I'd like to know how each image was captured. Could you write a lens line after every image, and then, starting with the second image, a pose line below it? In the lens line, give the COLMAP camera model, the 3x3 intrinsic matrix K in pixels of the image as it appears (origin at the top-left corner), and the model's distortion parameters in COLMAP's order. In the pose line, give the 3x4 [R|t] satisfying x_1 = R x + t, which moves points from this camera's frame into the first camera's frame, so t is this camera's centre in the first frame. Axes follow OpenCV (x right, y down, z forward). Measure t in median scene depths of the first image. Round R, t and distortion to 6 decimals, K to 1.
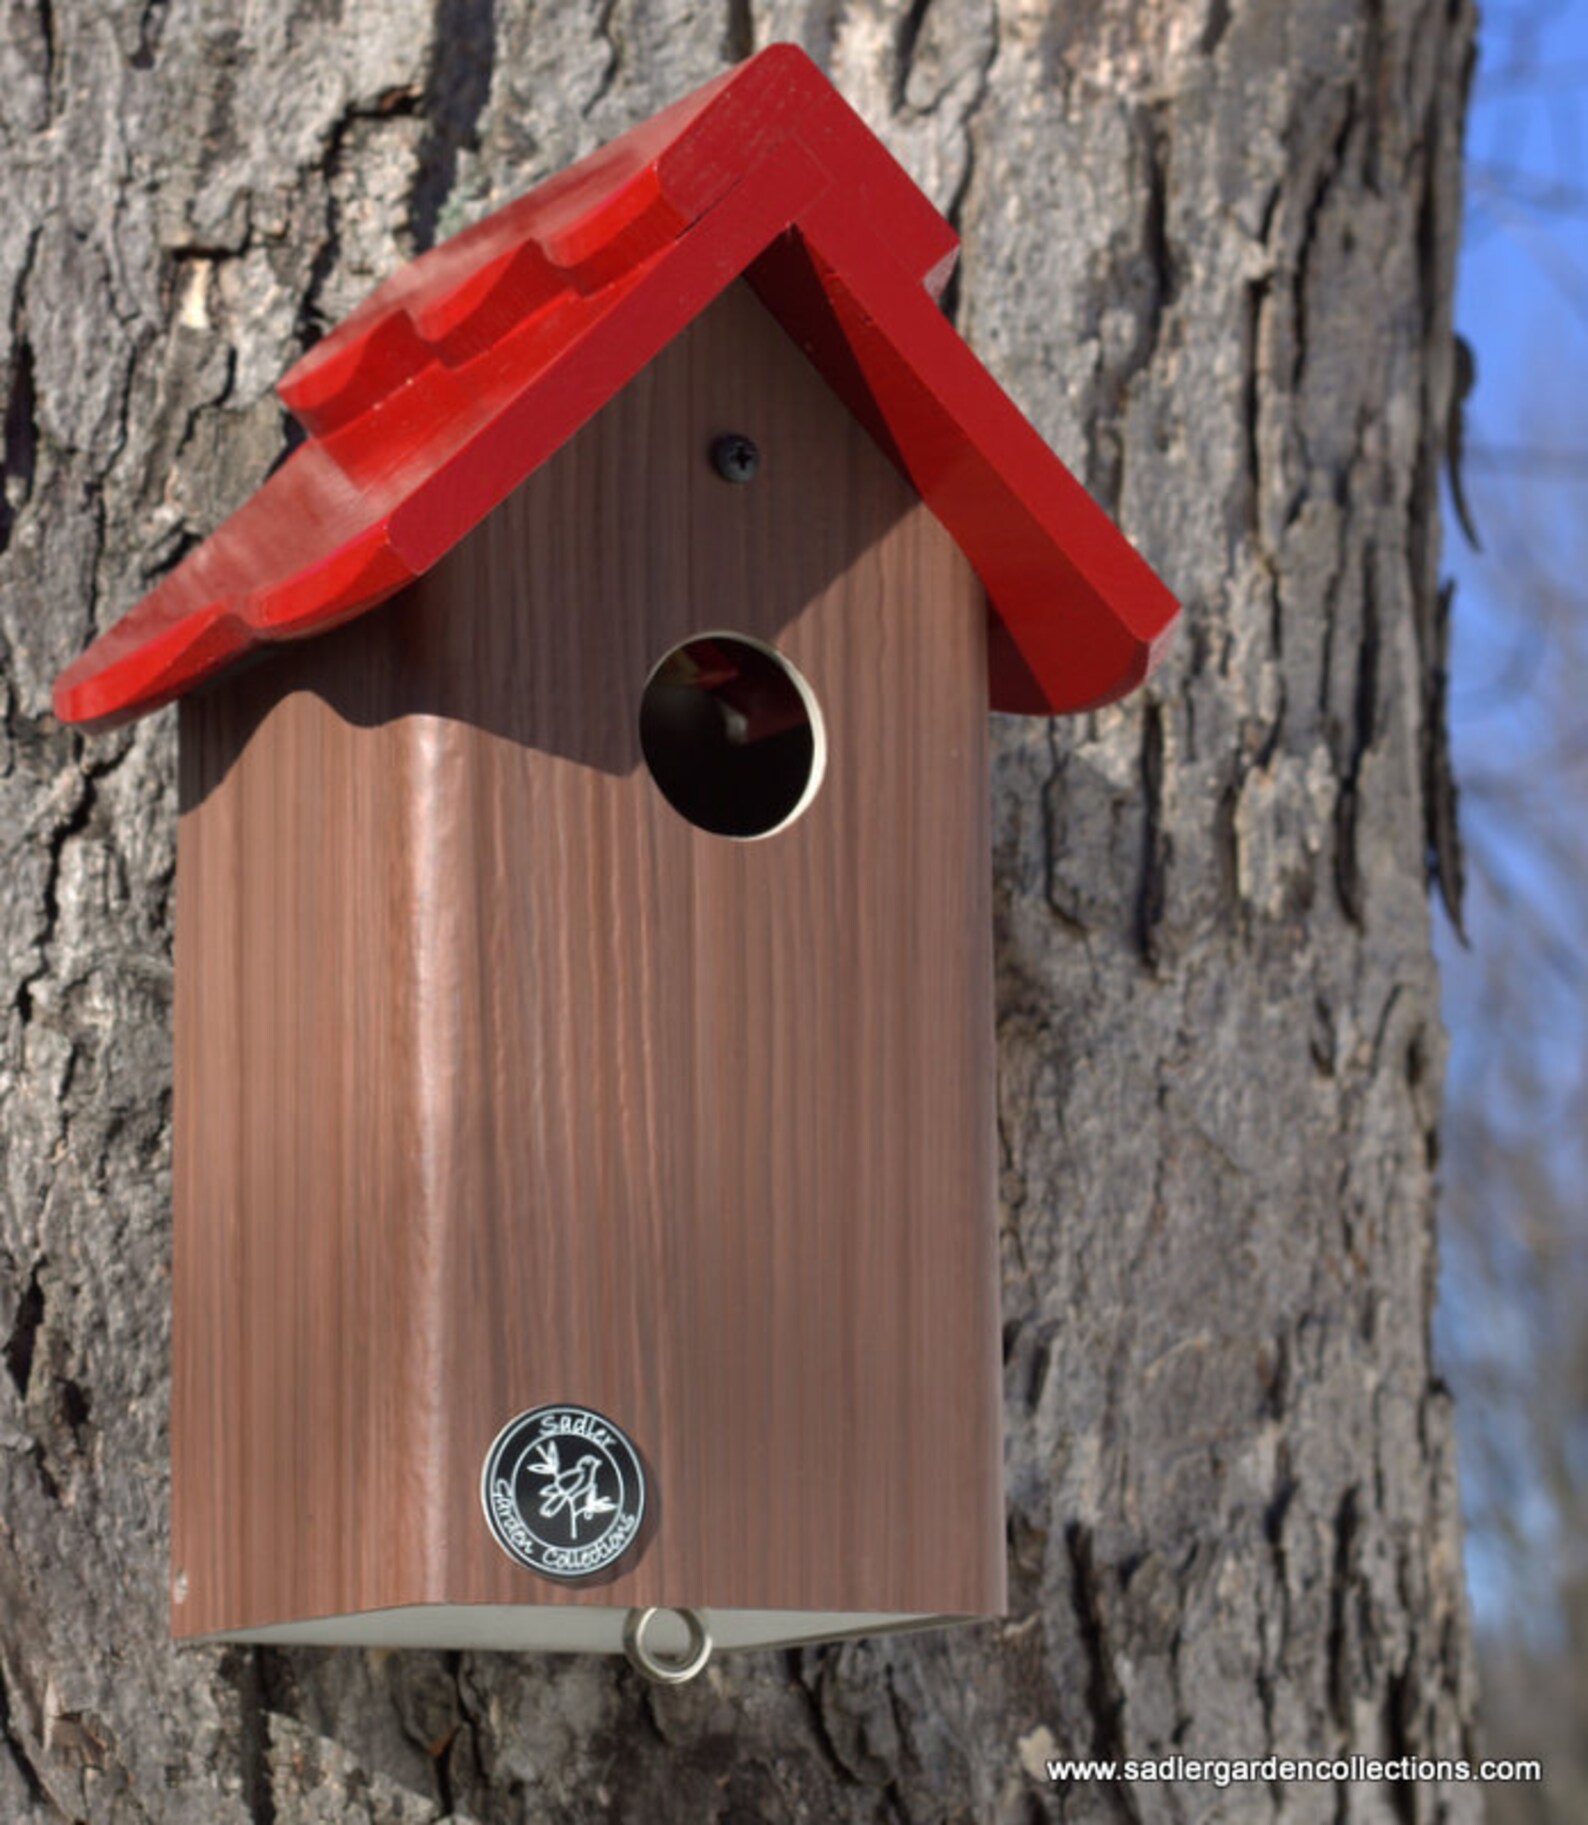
lens RADIAL K [[2161.8, 0, 794.0], [0, 2161.8, 912.5], [0, 0, 1]] dist [-0.007932, 0.000109]
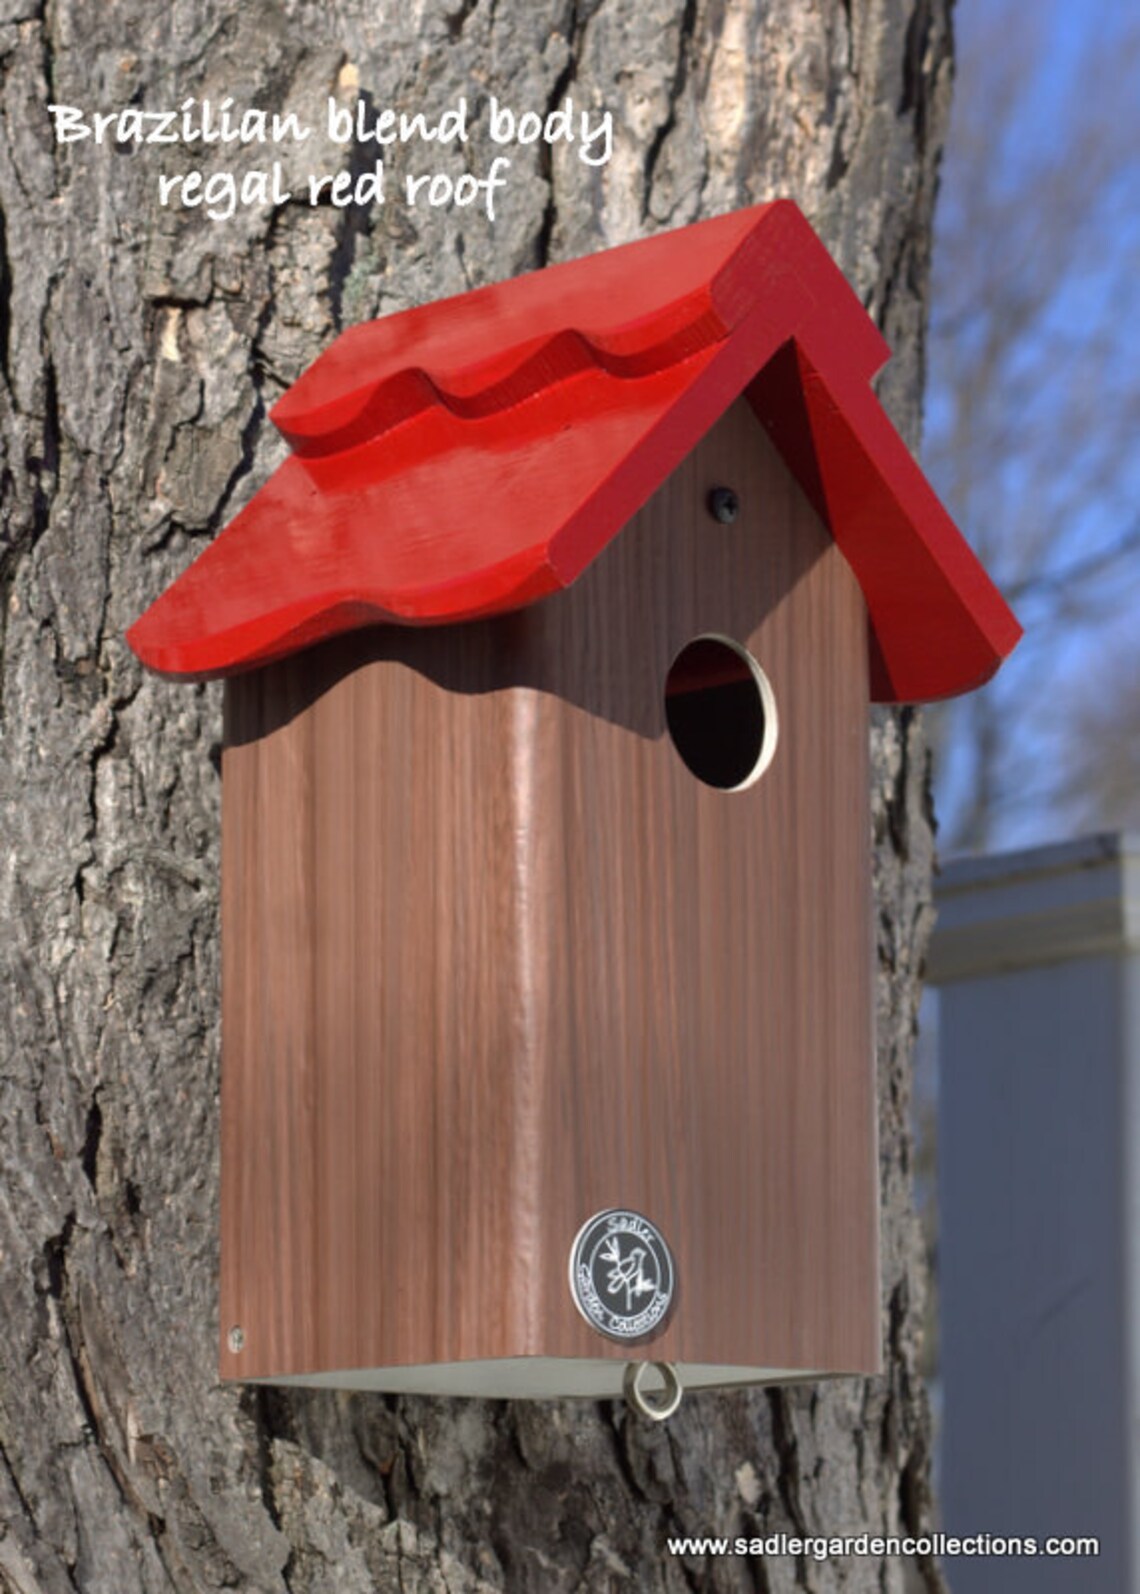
lens RADIAL K [[1687.5, 0, 570.1], [0, 1687.5, 828.0], [0, 0, 1]] dist [-0.004517, -0.001414]
pose [[0.995963, 0.046029, 0.077065, -0.143000], [-0.046017, 0.998939, -0.001931, -0.003124], [-0.077072, -0.001623, 0.997024, -0.024630]]
